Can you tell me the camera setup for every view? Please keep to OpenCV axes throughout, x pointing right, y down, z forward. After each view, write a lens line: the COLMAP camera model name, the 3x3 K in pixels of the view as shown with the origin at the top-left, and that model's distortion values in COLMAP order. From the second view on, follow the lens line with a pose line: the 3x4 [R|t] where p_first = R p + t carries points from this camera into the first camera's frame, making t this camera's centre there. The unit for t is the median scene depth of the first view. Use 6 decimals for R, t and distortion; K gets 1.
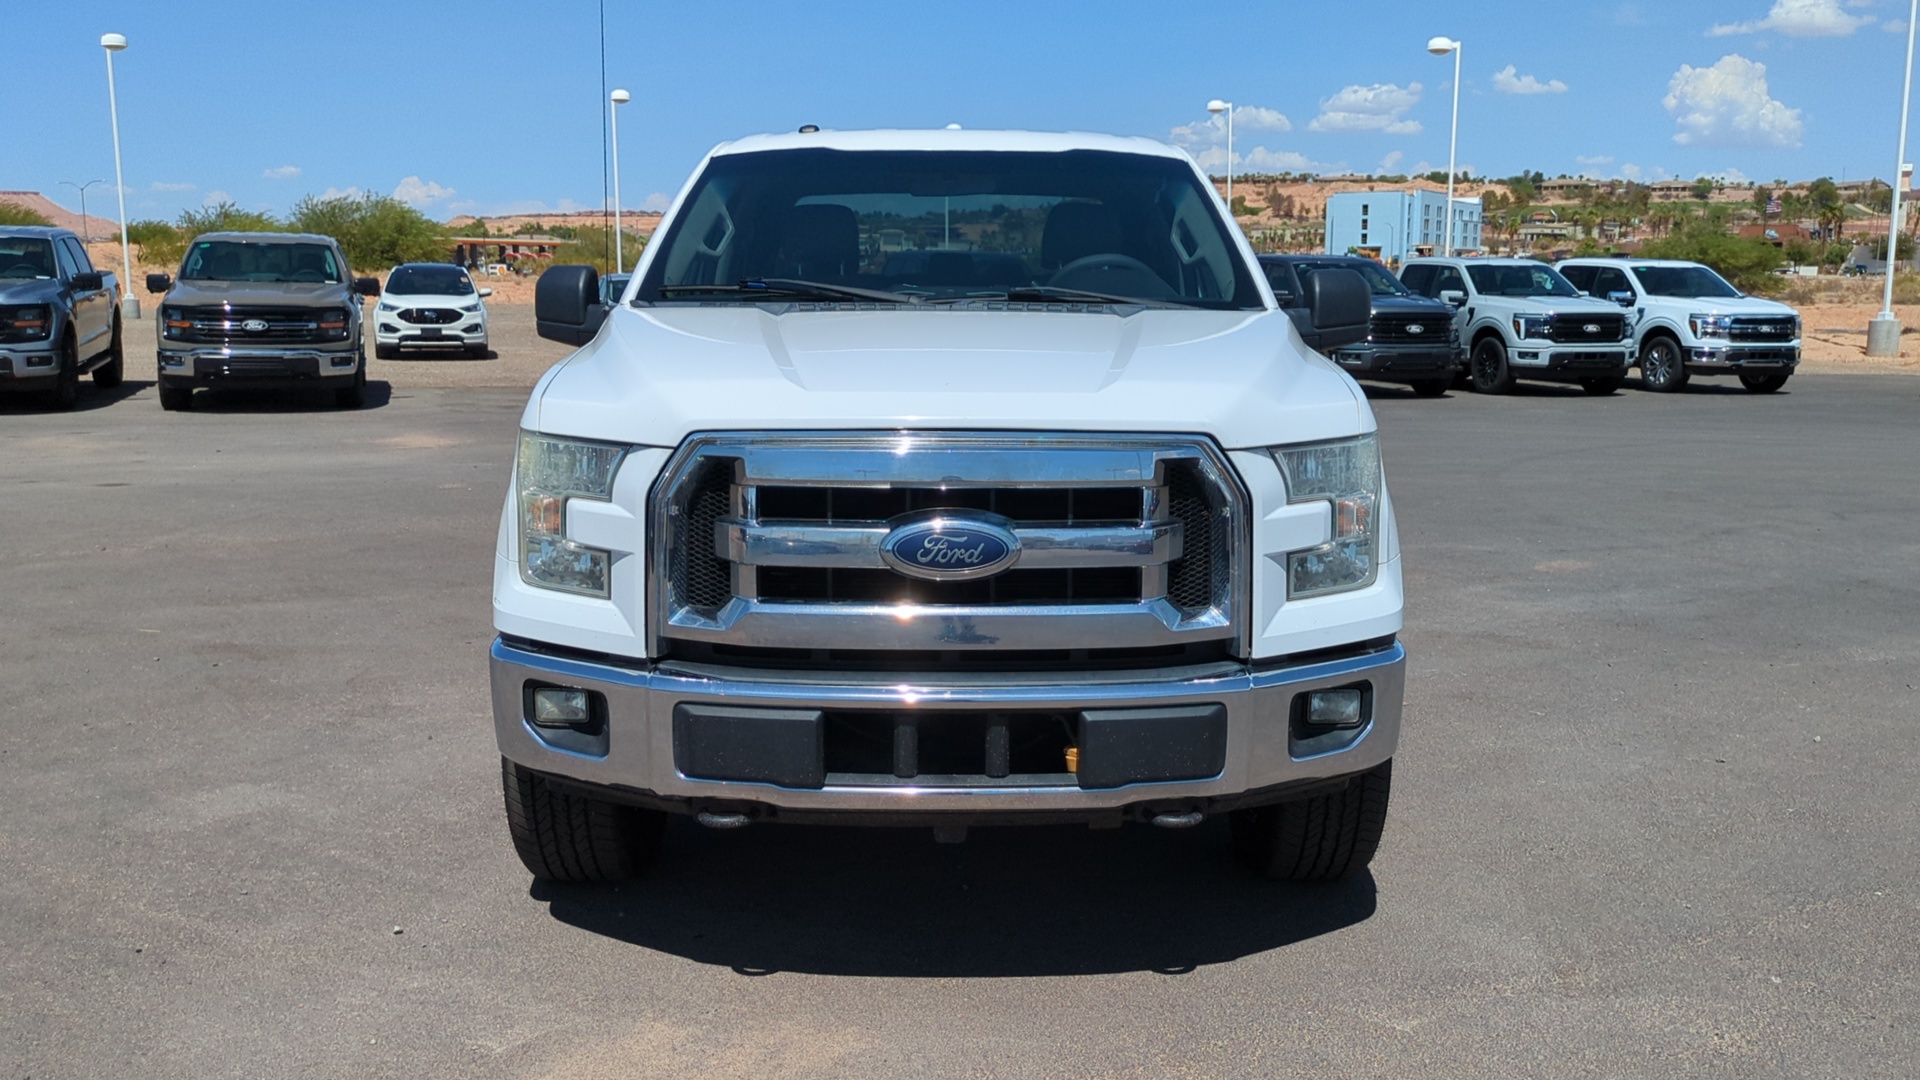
lens RADIAL K [[1649.4, 0, 979.6], [0, 1649.4, 546.7], [0, 0, 1]] dist [0.055742, -0.072426]
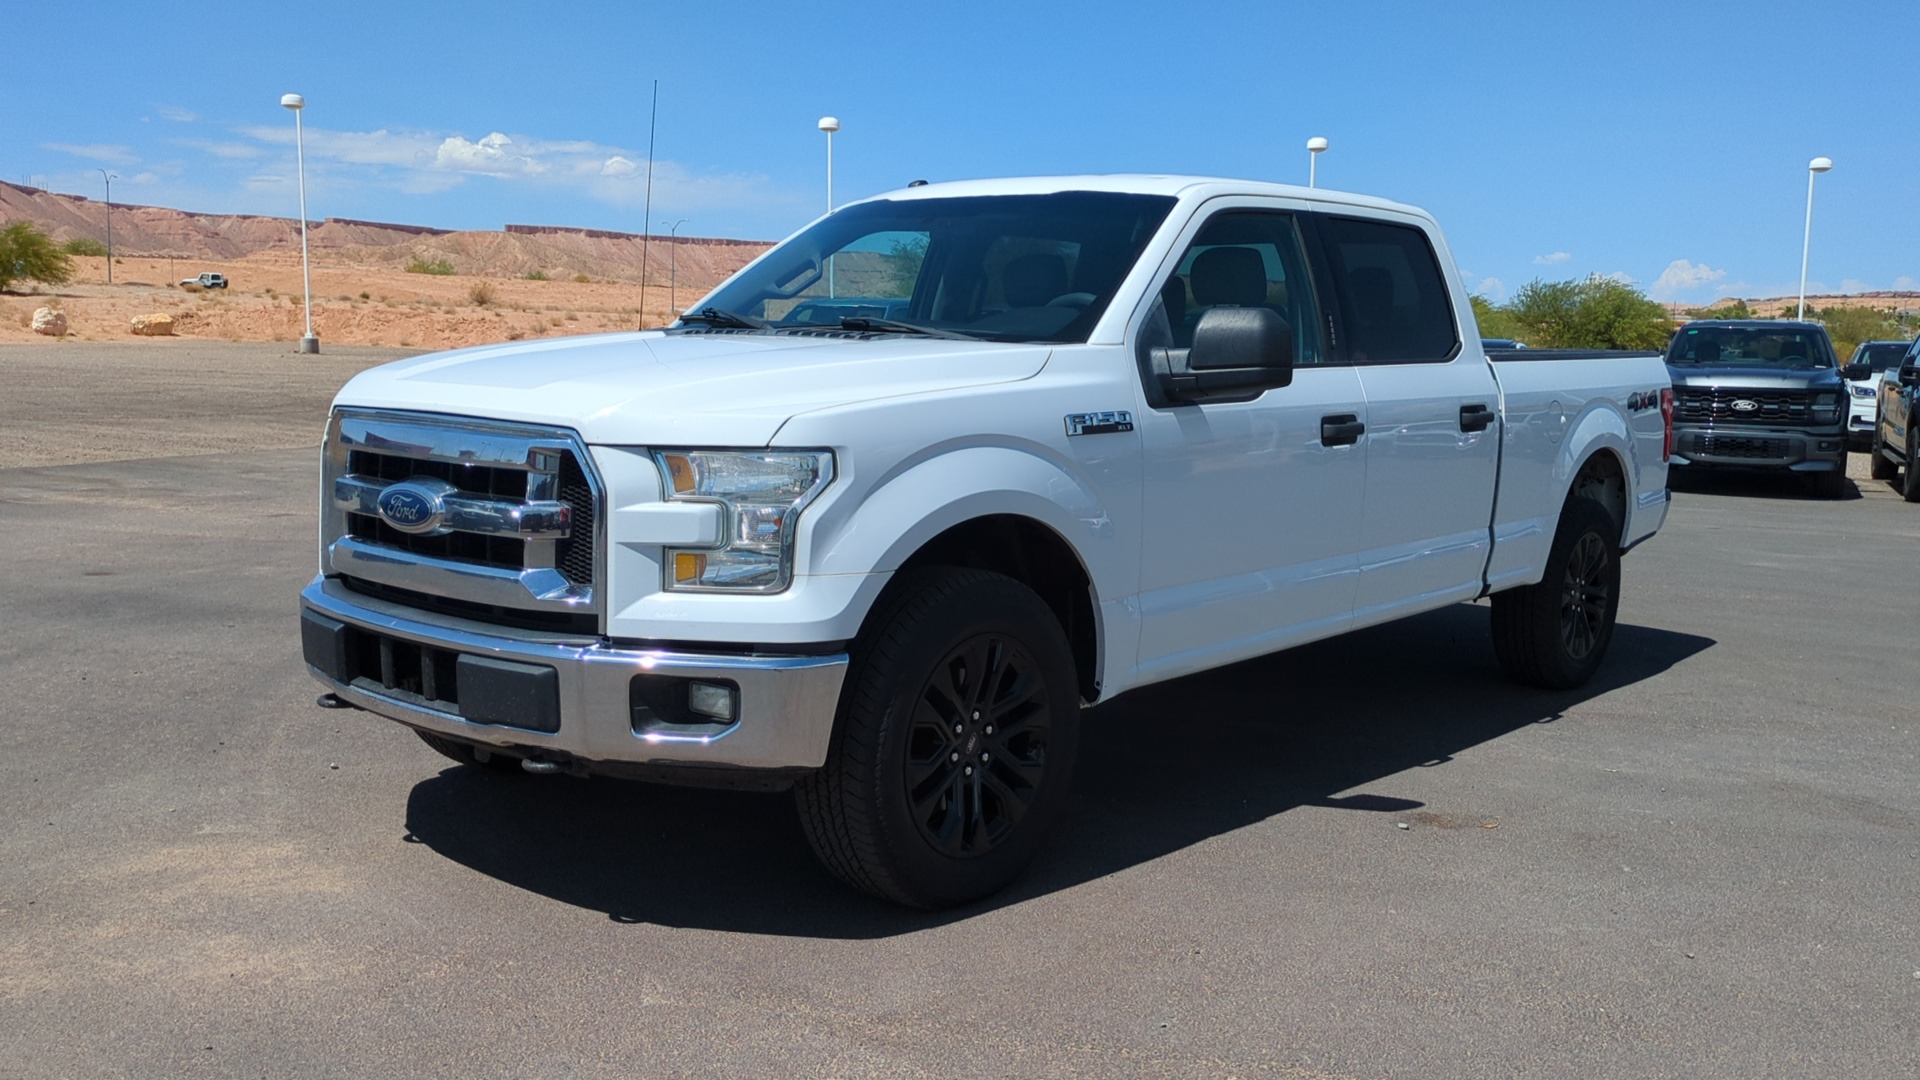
lens RADIAL K [[1649.4, 0, 966.9], [0, 1649.4, 559.4], [0, 0, 1]] dist [0.055742, -0.072426]
pose [[0.752576, 0.100435, -0.650801, 1.043918], [-0.127204, 0.991859, 0.005973, -0.019856], [0.646103, 0.078289, 0.759225, 0.304067]]
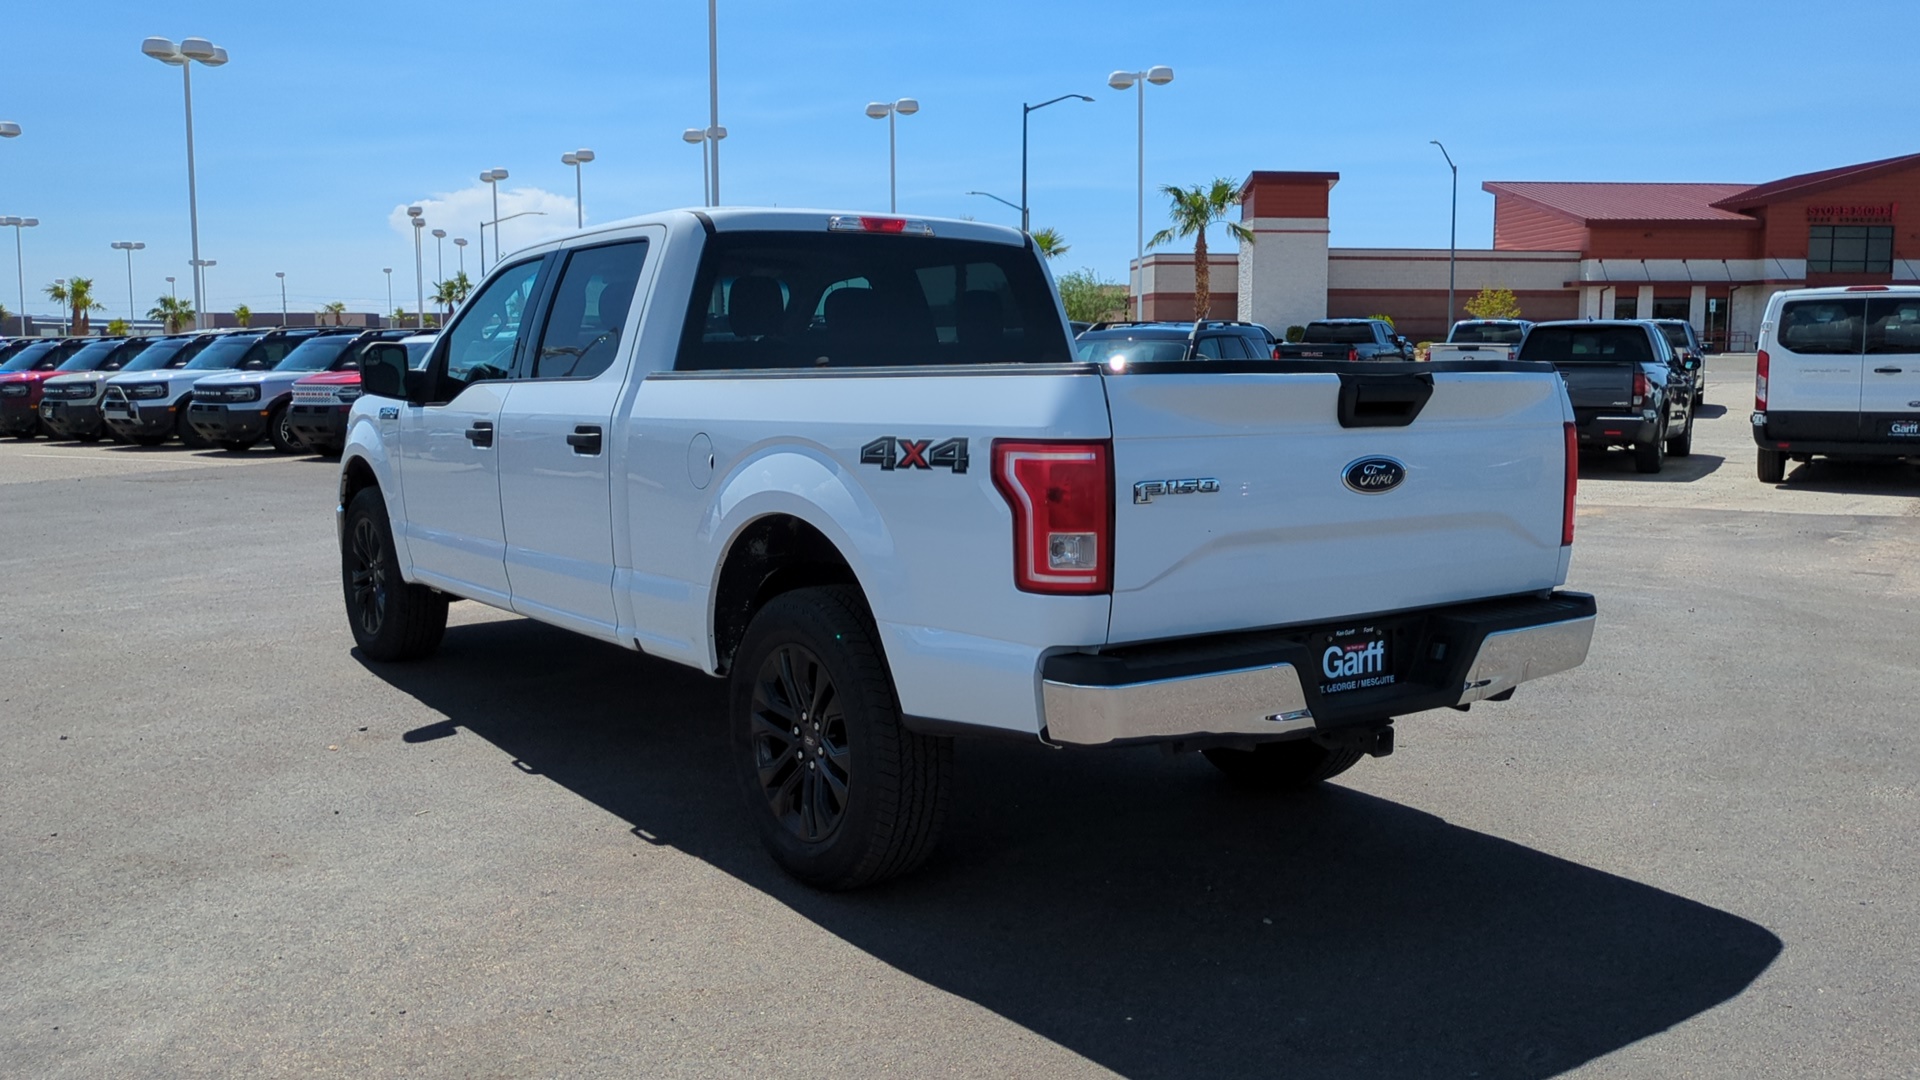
lens RADIAL K [[1649.4, 0, 982.7], [0, 1649.4, 518.0], [0, 0, 1]] dist [0.055742, -0.072426]
pose [[-0.810257, 0.052048, -0.583760, 0.916484], [-0.096096, 0.970770, 0.219936, -0.556048], [0.578143, 0.234301, -0.781571, 3.542049]]
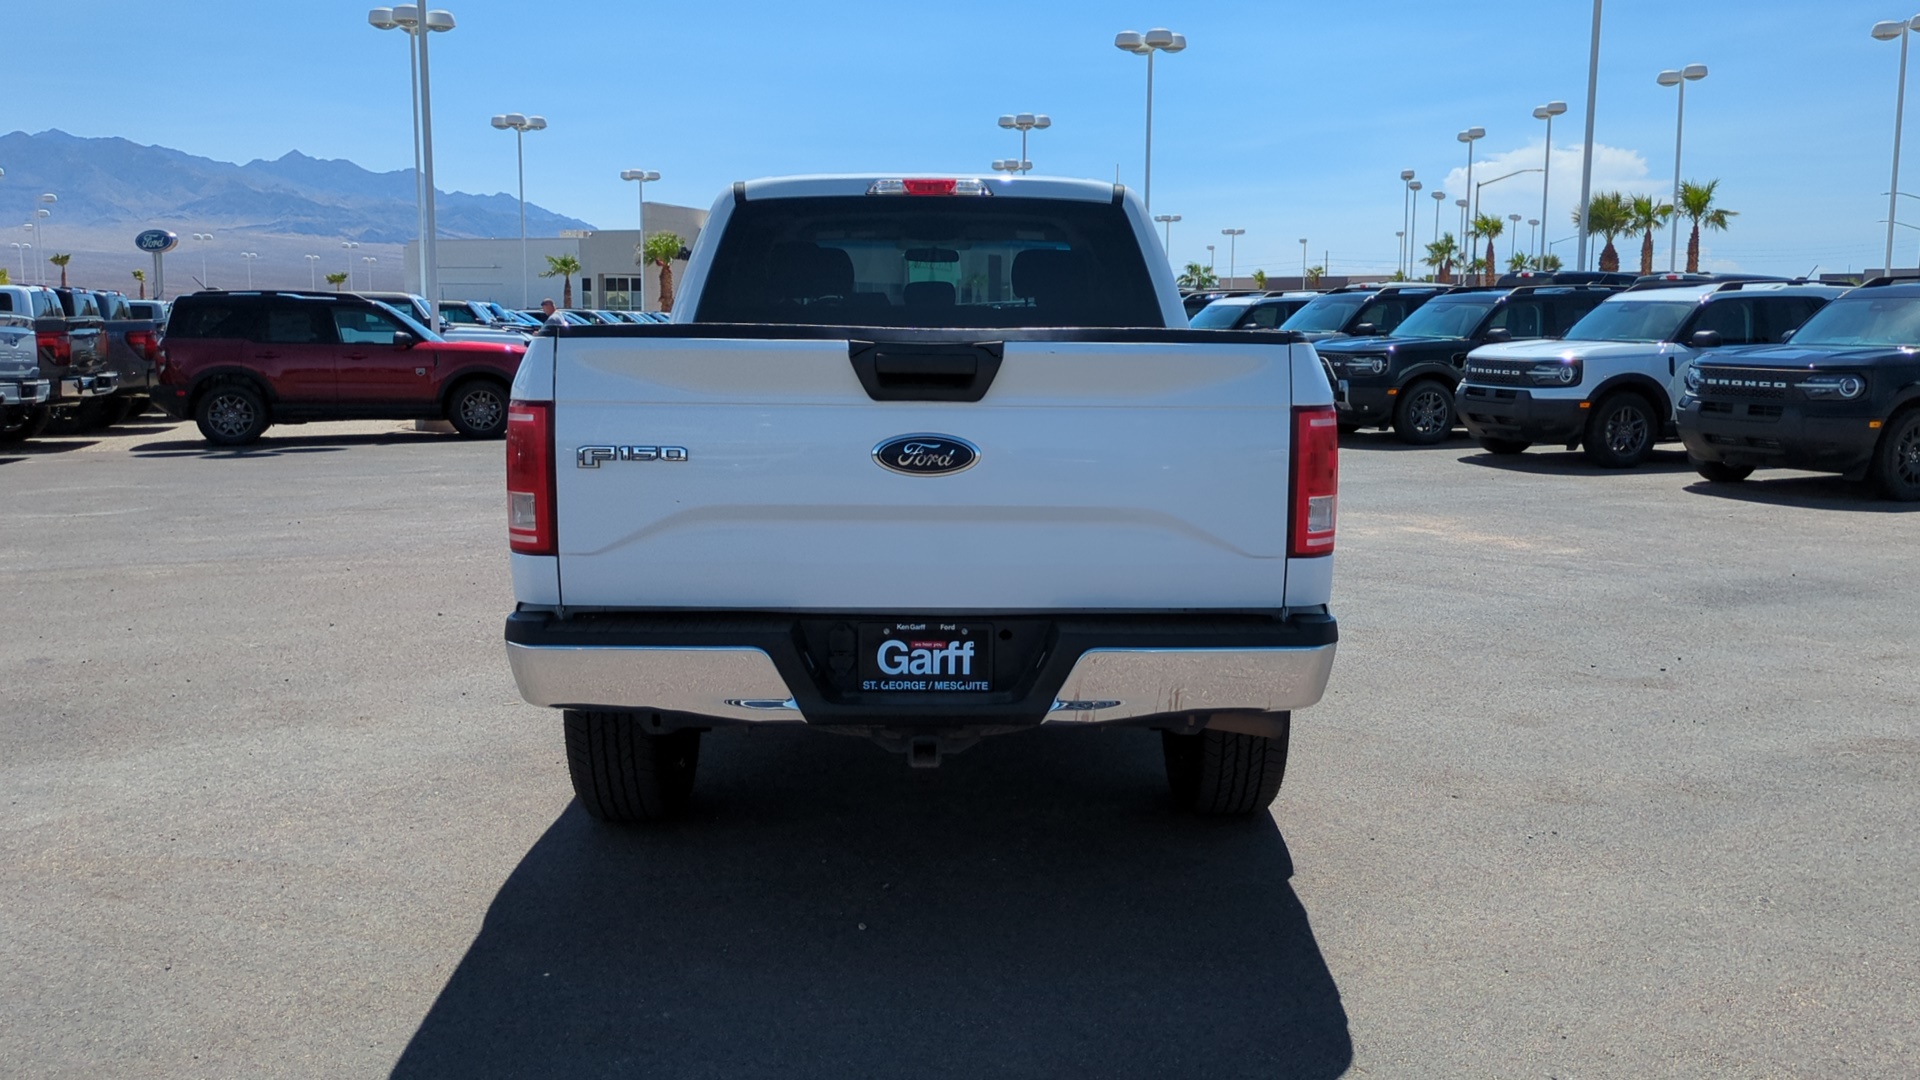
lens RADIAL K [[1649.4, 0, 983.5], [0, 1649.4, 519.9], [0, 0, 1]] dist [0.055742, -0.072426]
pose [[-0.999735, -0.006085, -0.022192, -0.058901], [-0.011995, 0.960819, 0.276916, -0.608168], [0.019637, 0.277109, -0.960638, 3.813064]]
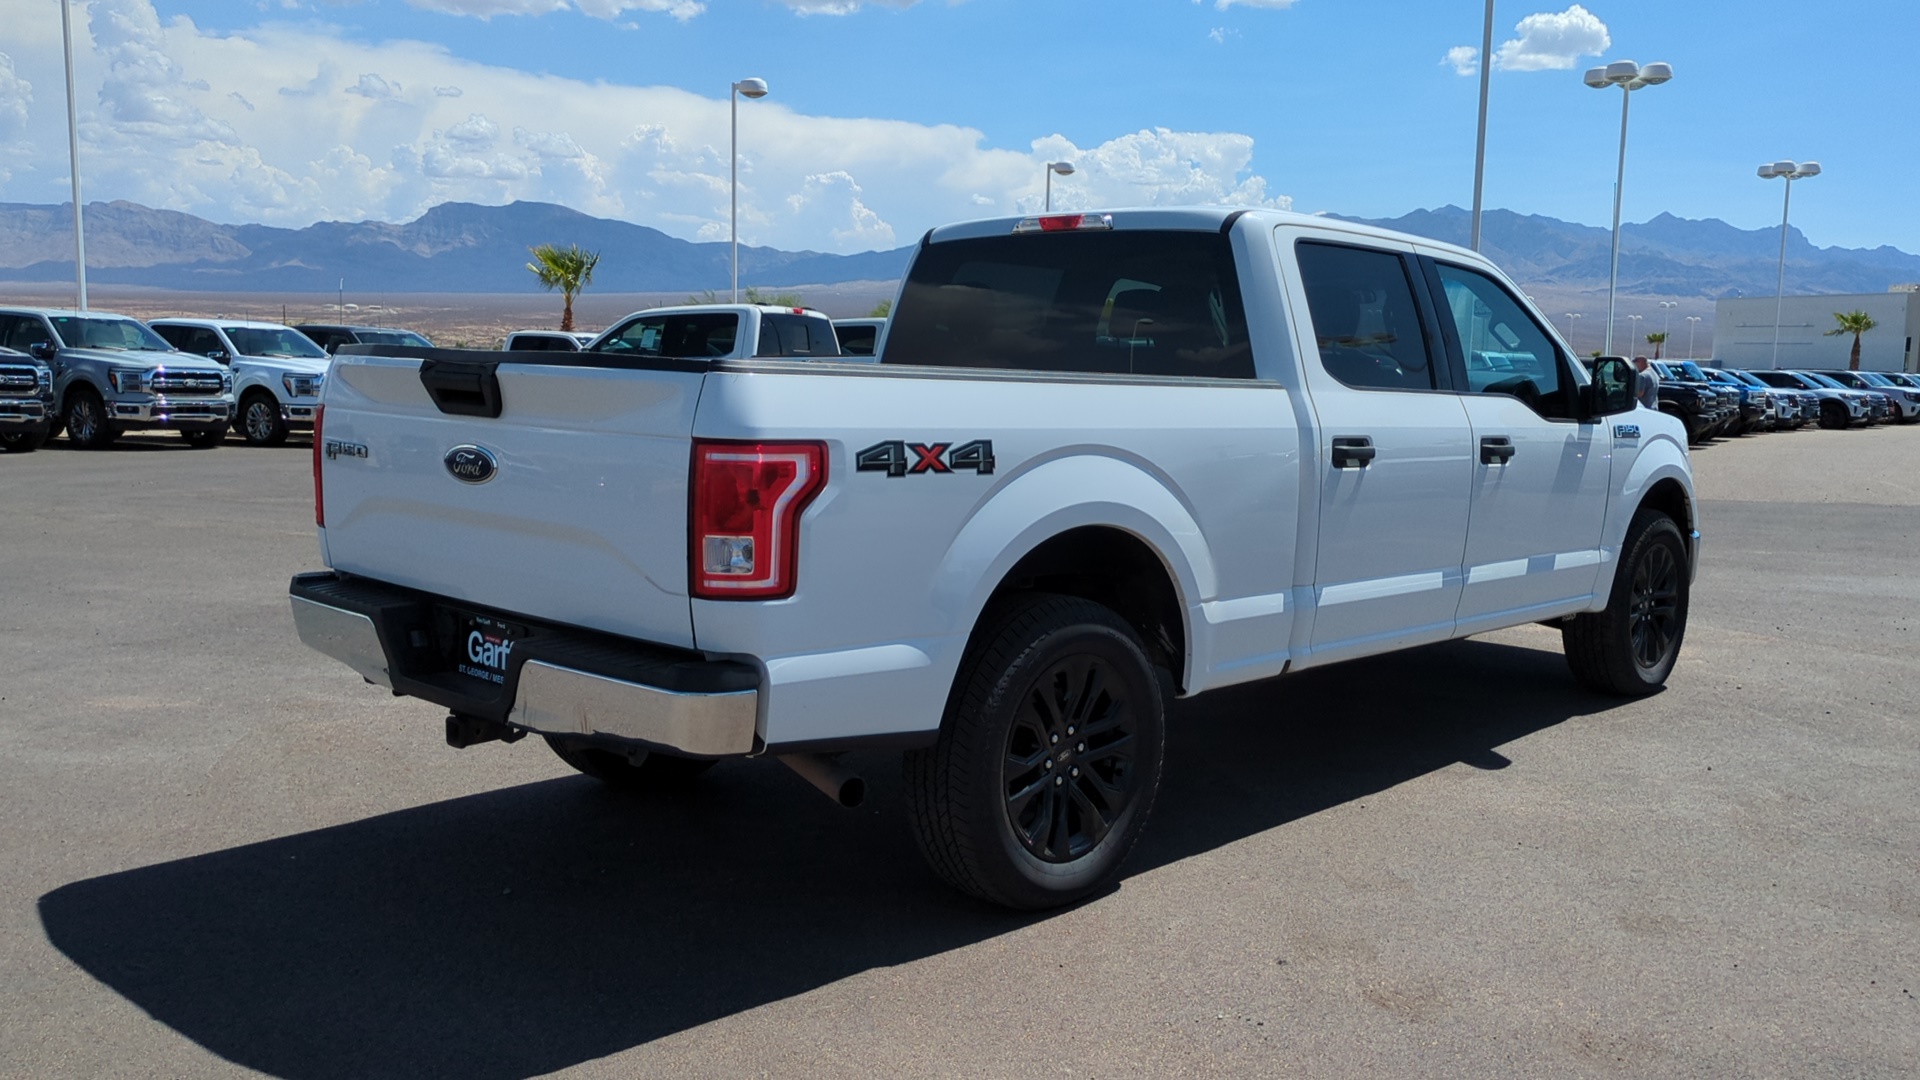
lens RADIAL K [[1649.4, 0, 979.6], [0, 1649.4, 534.0], [0, 0, 1]] dist [0.055742, -0.072426]
pose [[-0.731763, -0.094082, 0.675035, -1.154284], [0.080673, 0.971508, 0.222856, -0.536503], [-0.676768, 0.217535, -0.703323, 3.356756]]
